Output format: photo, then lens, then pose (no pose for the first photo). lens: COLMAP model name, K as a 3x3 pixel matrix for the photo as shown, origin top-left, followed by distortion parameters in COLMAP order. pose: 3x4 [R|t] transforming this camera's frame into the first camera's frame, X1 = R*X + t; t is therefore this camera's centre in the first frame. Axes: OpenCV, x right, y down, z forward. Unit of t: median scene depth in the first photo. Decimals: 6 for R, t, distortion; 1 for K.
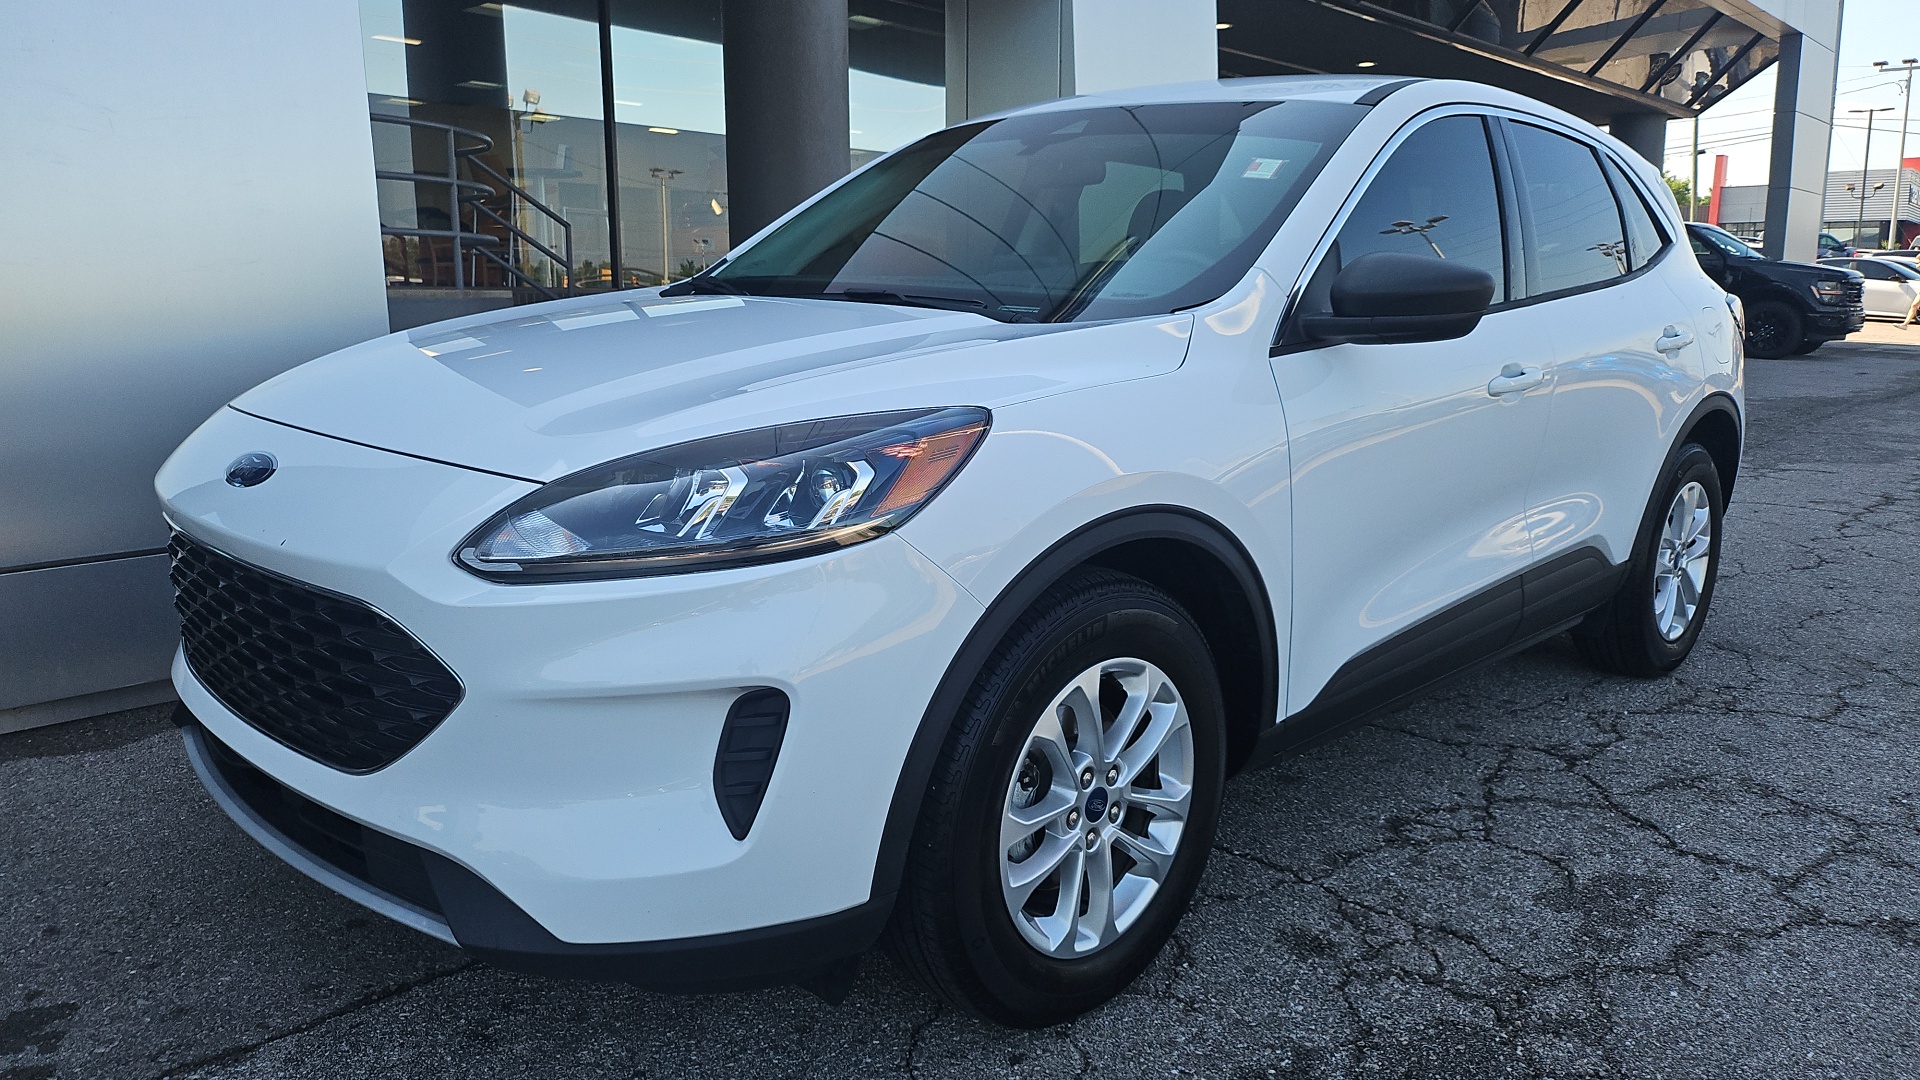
lens RADIAL K [[1434.2, 0, 899.0], [0, 1434.2, 527.3], [0, 0, 1]] dist [0.026357, -0.060457]
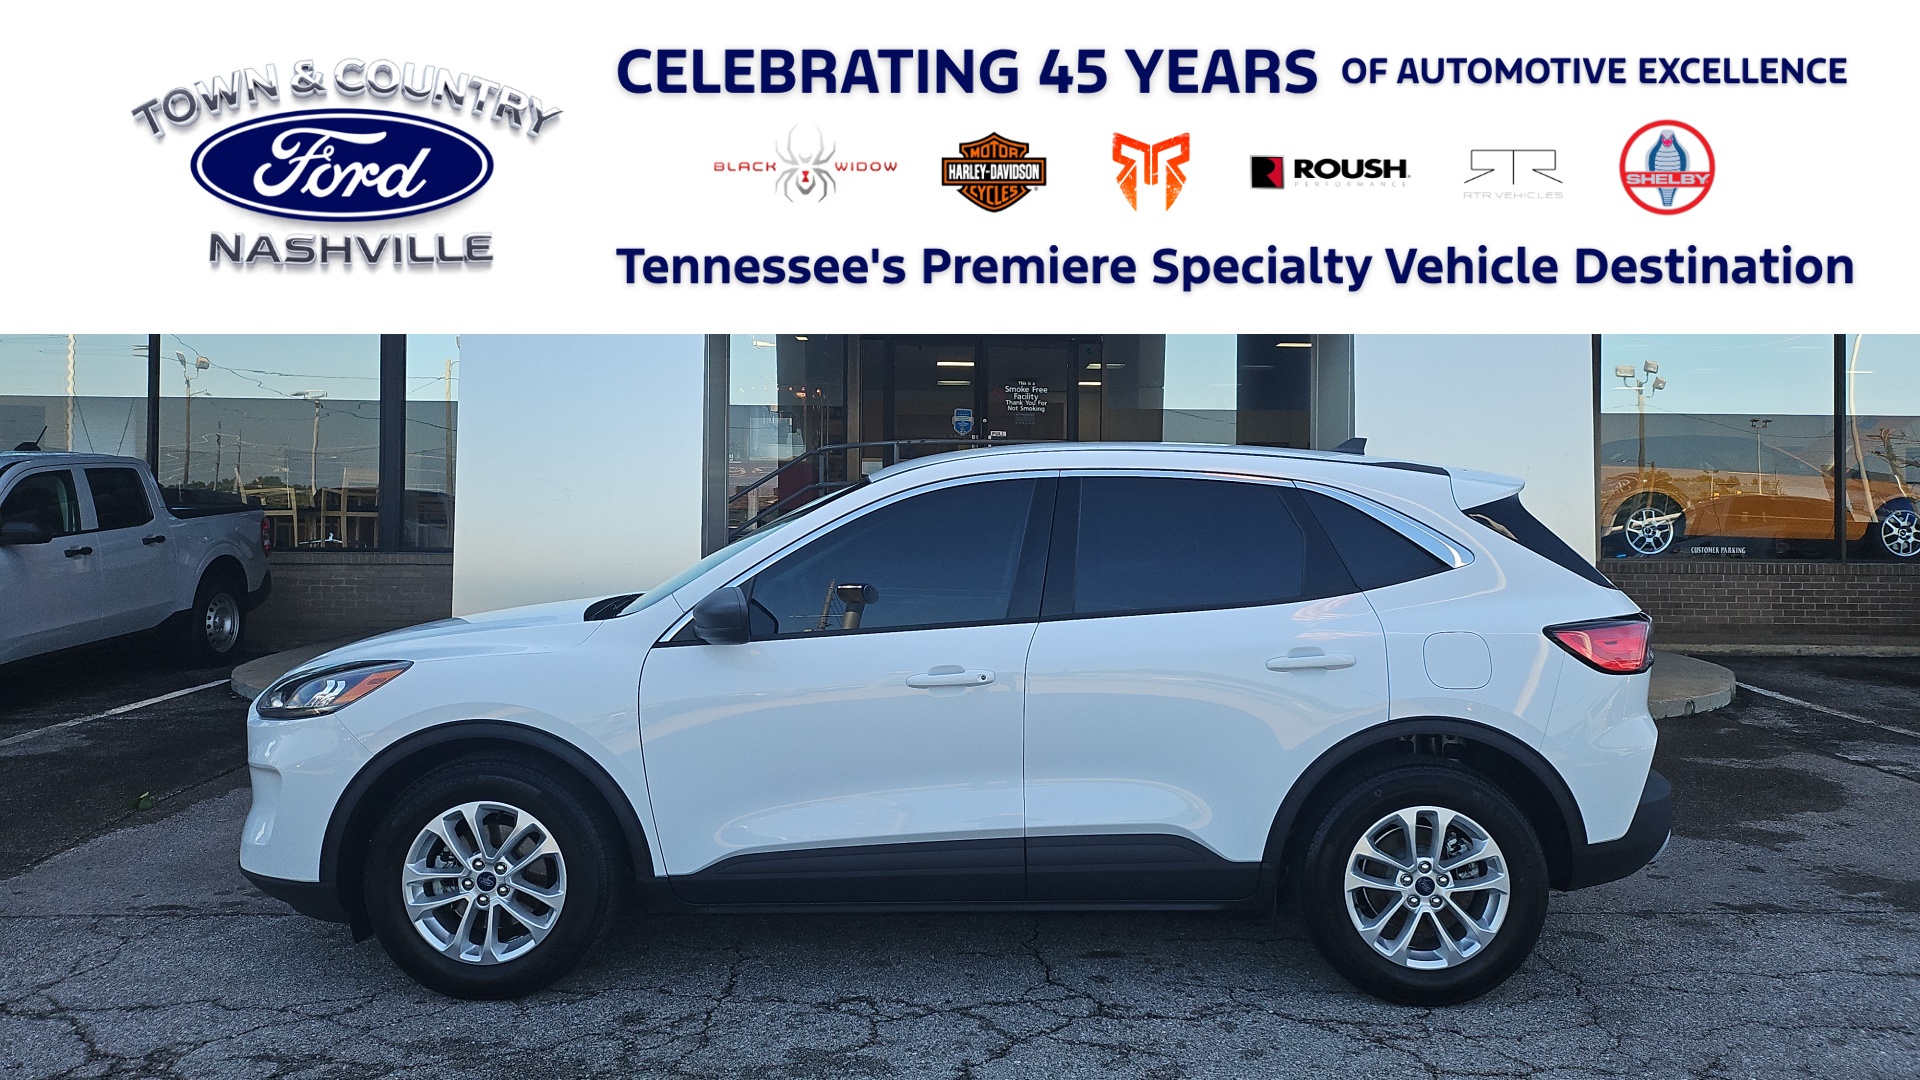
lens RADIAL K [[1434.2, 0, 964.6], [0, 1434.2, 505.3], [0, 0, 1]] dist [0.026357, -0.060457]
pose [[0.696011, -0.000574, -0.718031, 1.420213], [-0.127866, 0.983917, -0.124731, -0.100188], [0.706554, 0.178626, 0.684743, 0.052998]]
